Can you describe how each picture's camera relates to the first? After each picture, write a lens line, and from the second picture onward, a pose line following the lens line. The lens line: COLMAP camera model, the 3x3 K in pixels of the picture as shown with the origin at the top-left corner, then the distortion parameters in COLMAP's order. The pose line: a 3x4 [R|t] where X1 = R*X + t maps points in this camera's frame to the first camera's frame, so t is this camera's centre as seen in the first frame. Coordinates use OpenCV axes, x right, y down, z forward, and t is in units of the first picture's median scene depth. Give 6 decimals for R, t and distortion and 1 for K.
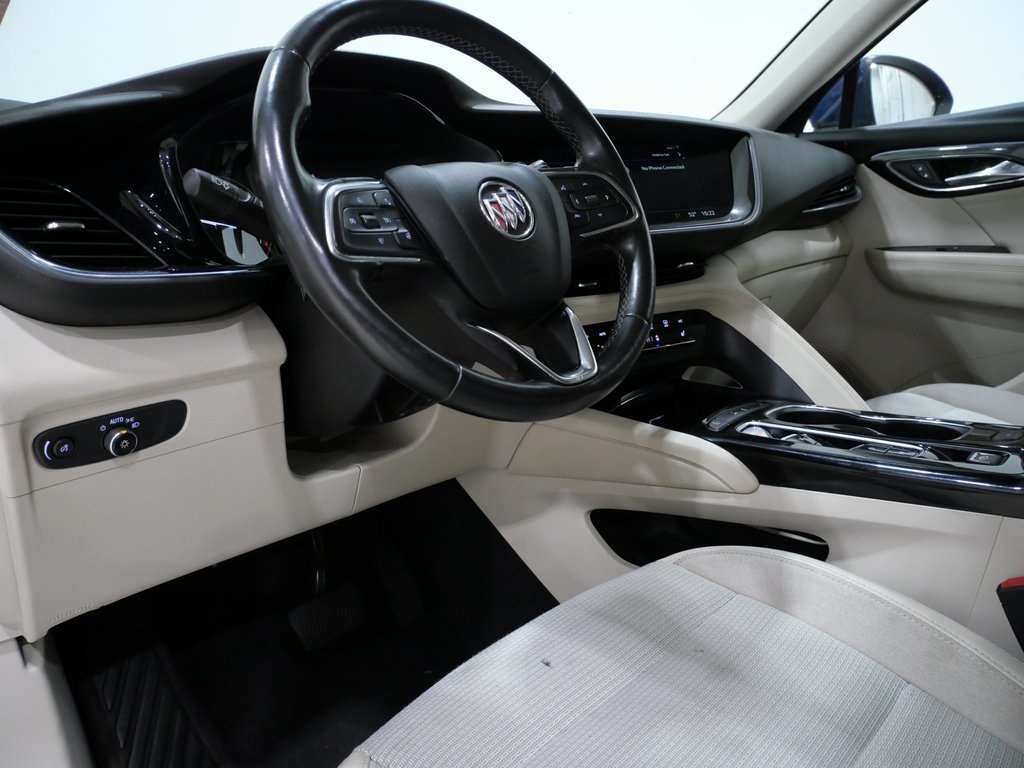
lens RADIAL K [[719.6, 0, 512.2], [0, 719.6, 388.5], [0, 0, 1]] dist [-0.035904, 0.011132]
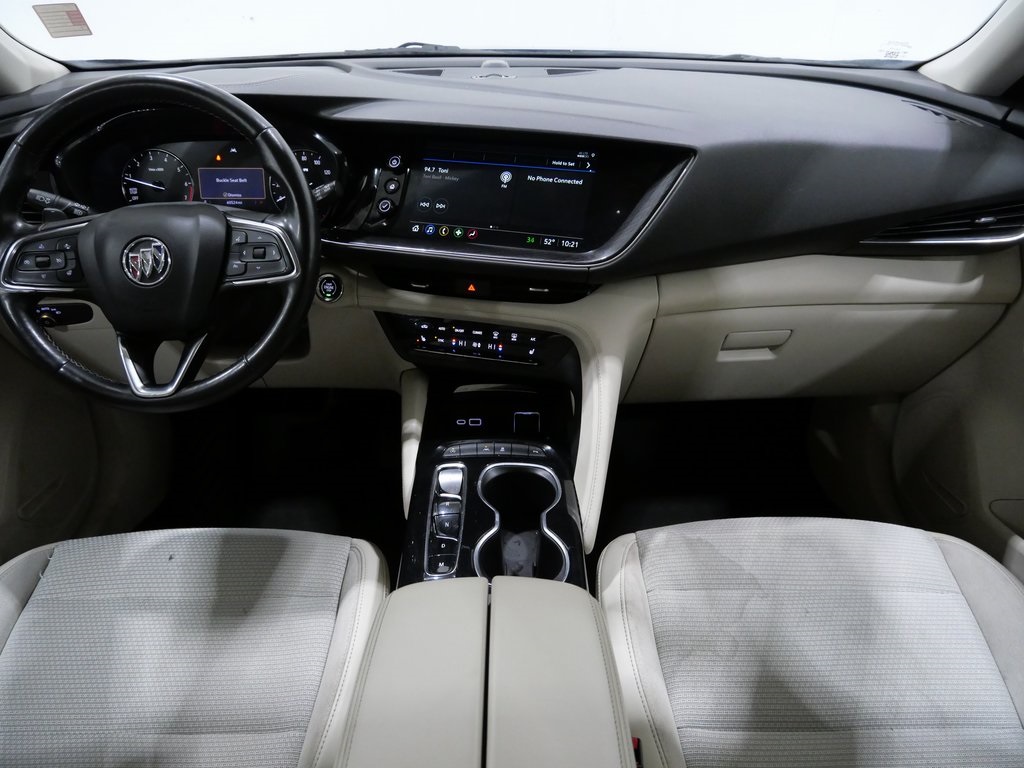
lens RADIAL K [[719.6, 0, 513.5], [0, 719.6, 377.7], [0, 0, 1]] dist [-0.035904, 0.011132]
pose [[0.723015, 0.403425, -0.560801, 0.876267], [-0.209941, 0.901694, 0.377986, -0.459518], [0.658160, -0.155555, 0.736633, 0.265941]]
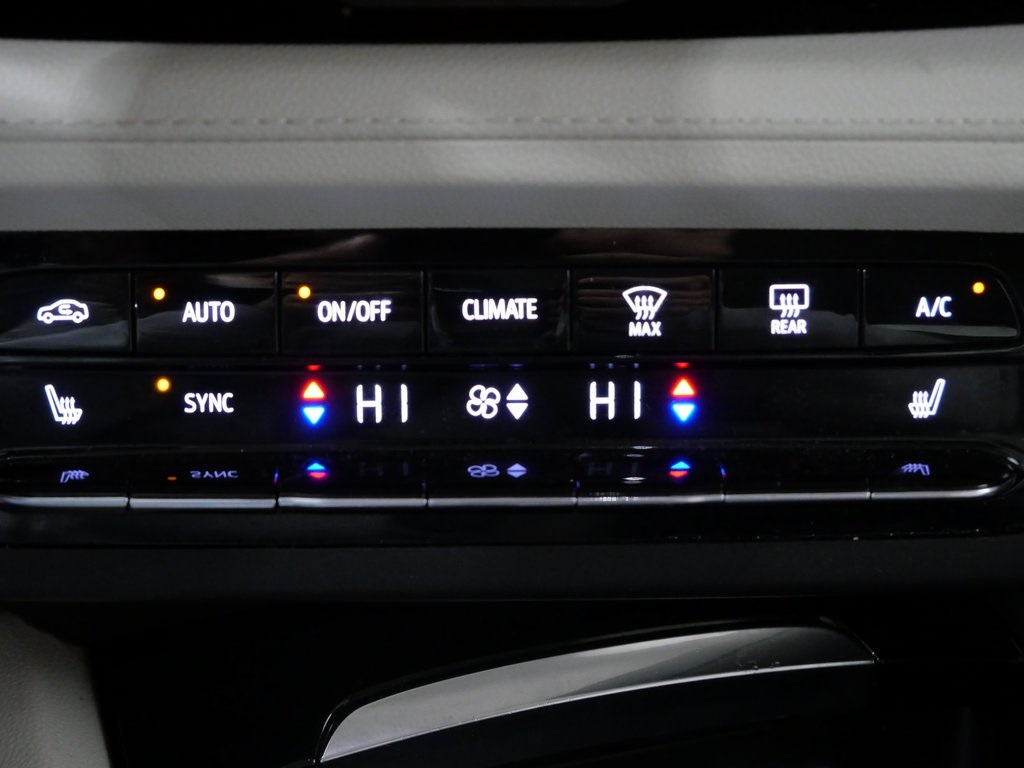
lens RADIAL K [[2064.3, 0, 507.6], [0, 2064.3, 384.9], [0, 0, 1]] dist [0.009990, 0.000000]
pose [[0.883883, 0.300931, -0.358038, 0.336868], [-0.174781, 0.922579, 0.343948, -0.218511], [0.433823, -0.241431, 0.868049, 0.697665]]
